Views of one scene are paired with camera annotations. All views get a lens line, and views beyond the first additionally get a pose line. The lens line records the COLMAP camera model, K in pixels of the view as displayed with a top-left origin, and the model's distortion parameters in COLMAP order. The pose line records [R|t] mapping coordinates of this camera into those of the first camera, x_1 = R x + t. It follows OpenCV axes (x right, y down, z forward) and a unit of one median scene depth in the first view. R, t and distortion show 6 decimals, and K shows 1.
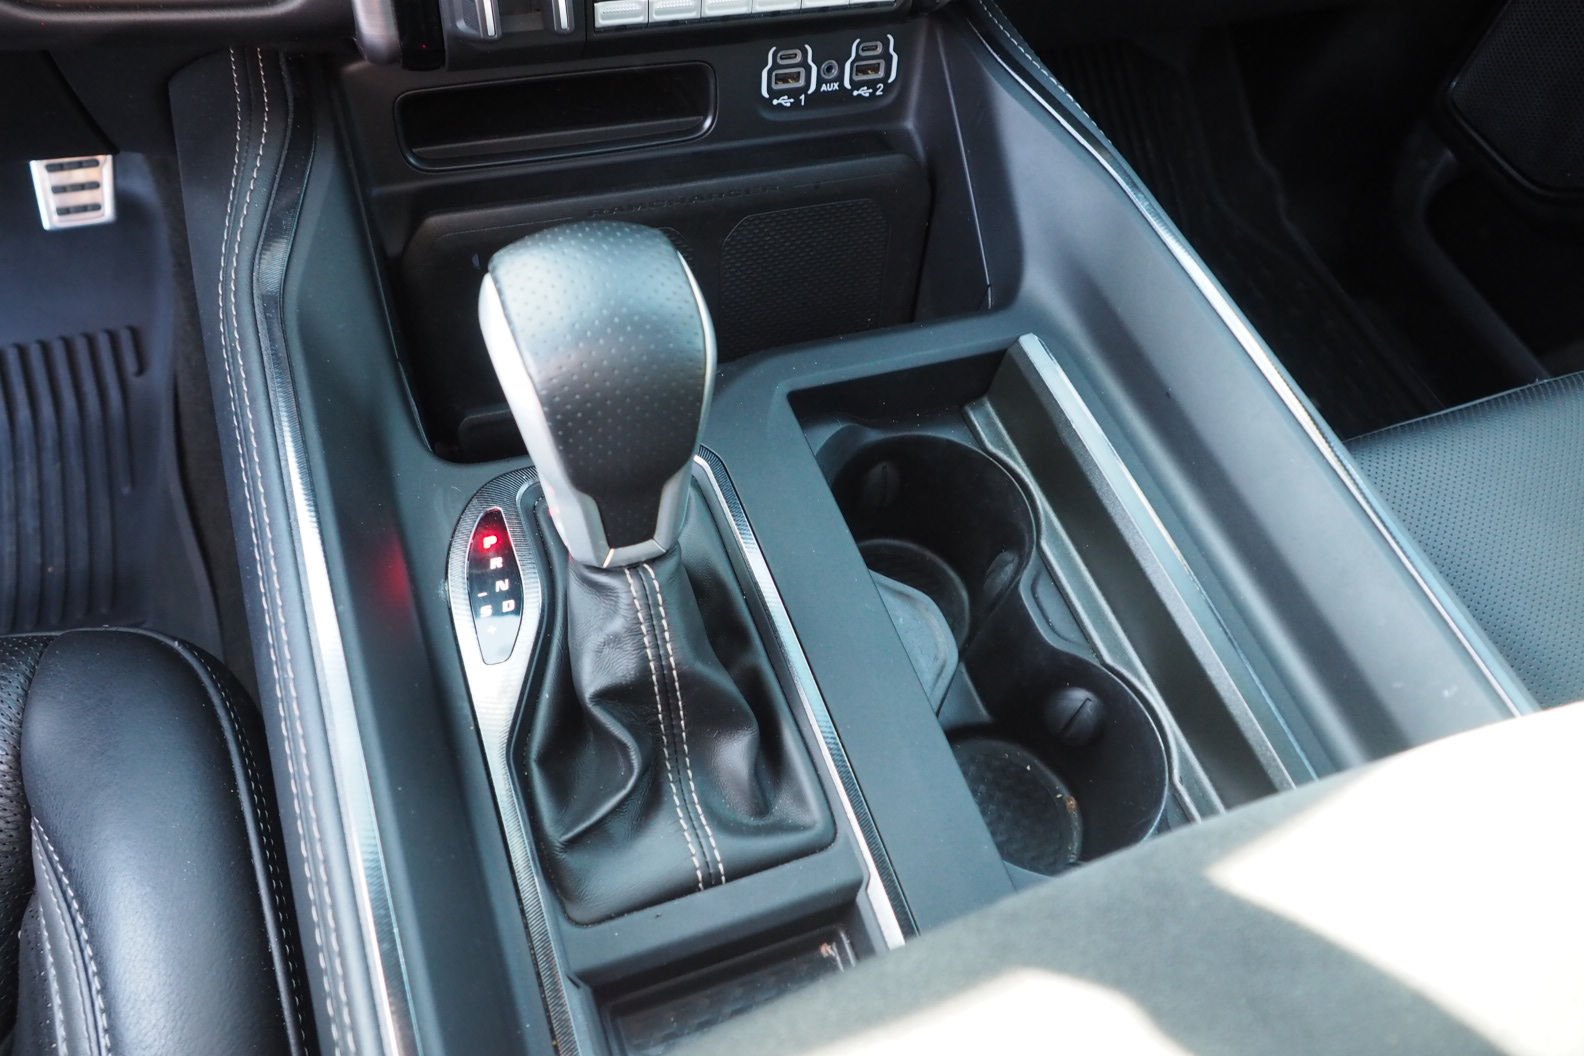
lens RADIAL K [[1157.7, 0, 792.0], [0, 1157.7, 528.0], [0, 0, 1]] dist [-0.050220, 0.002929]
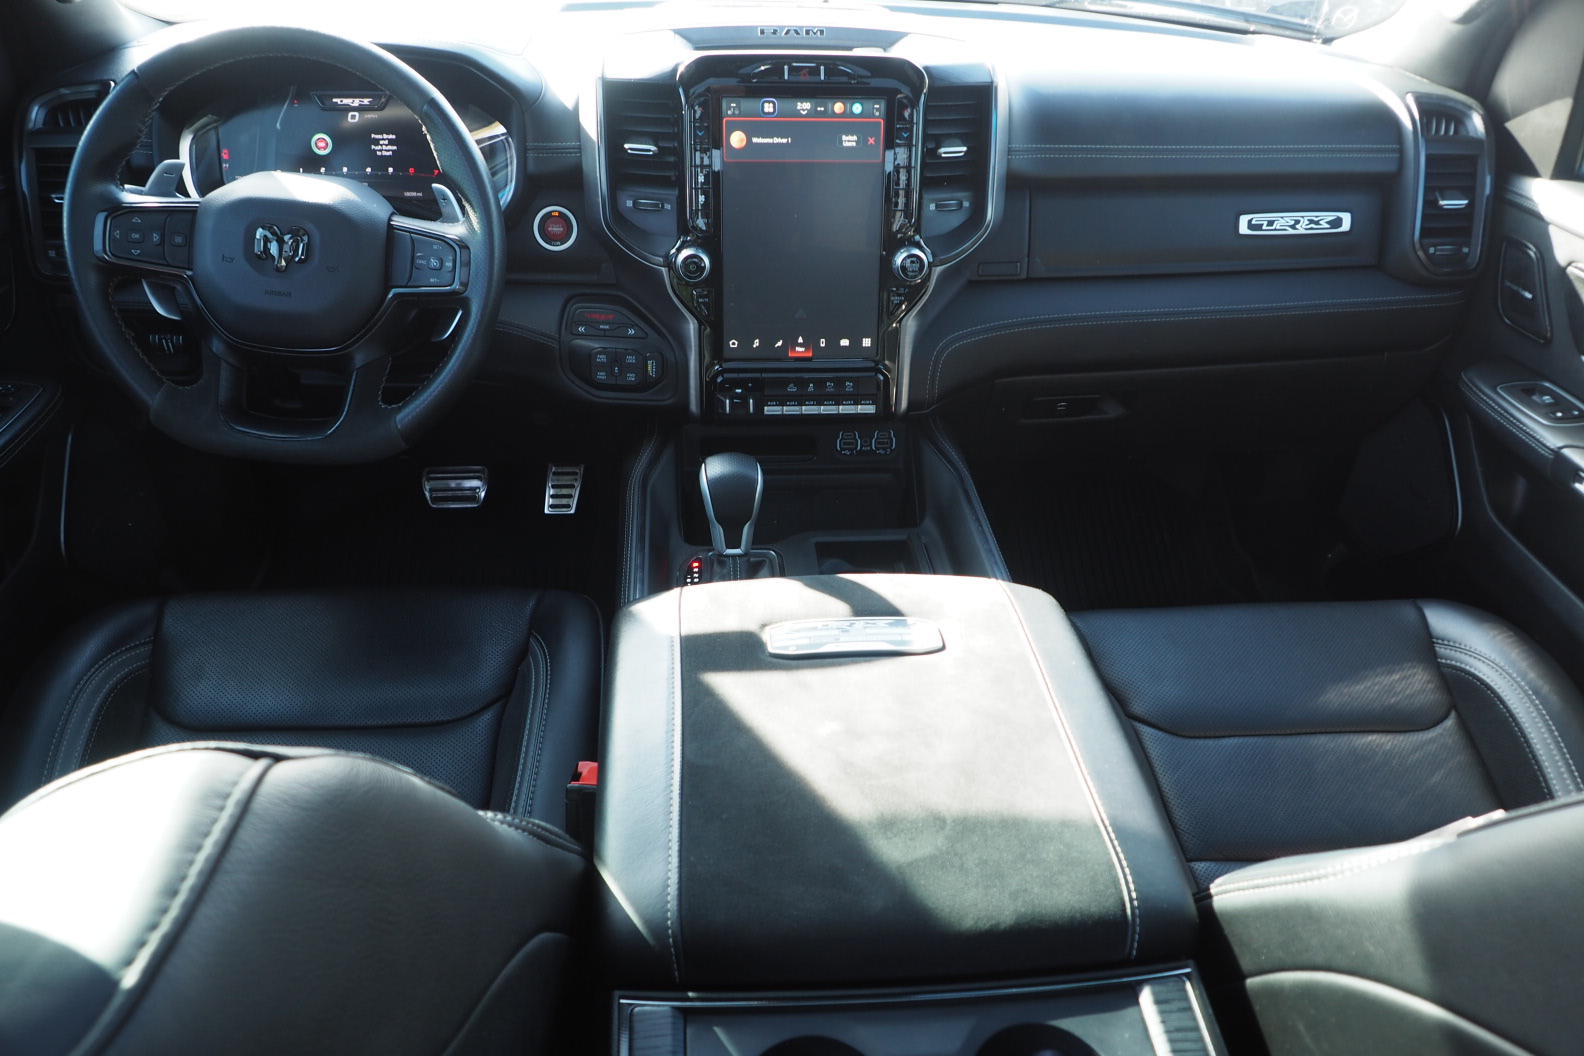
lens RADIAL K [[1166.4, 0, 776.1], [0, 1166.4, 536.2], [0, 0, 1]] dist [-0.026038, 0.001287]
pose [[0.952039, 0.062423, -0.299543, 0.670104], [-0.172573, 0.917949, -0.357194, 0.793228], [0.252668, 0.391756, 0.884696, -1.321239]]
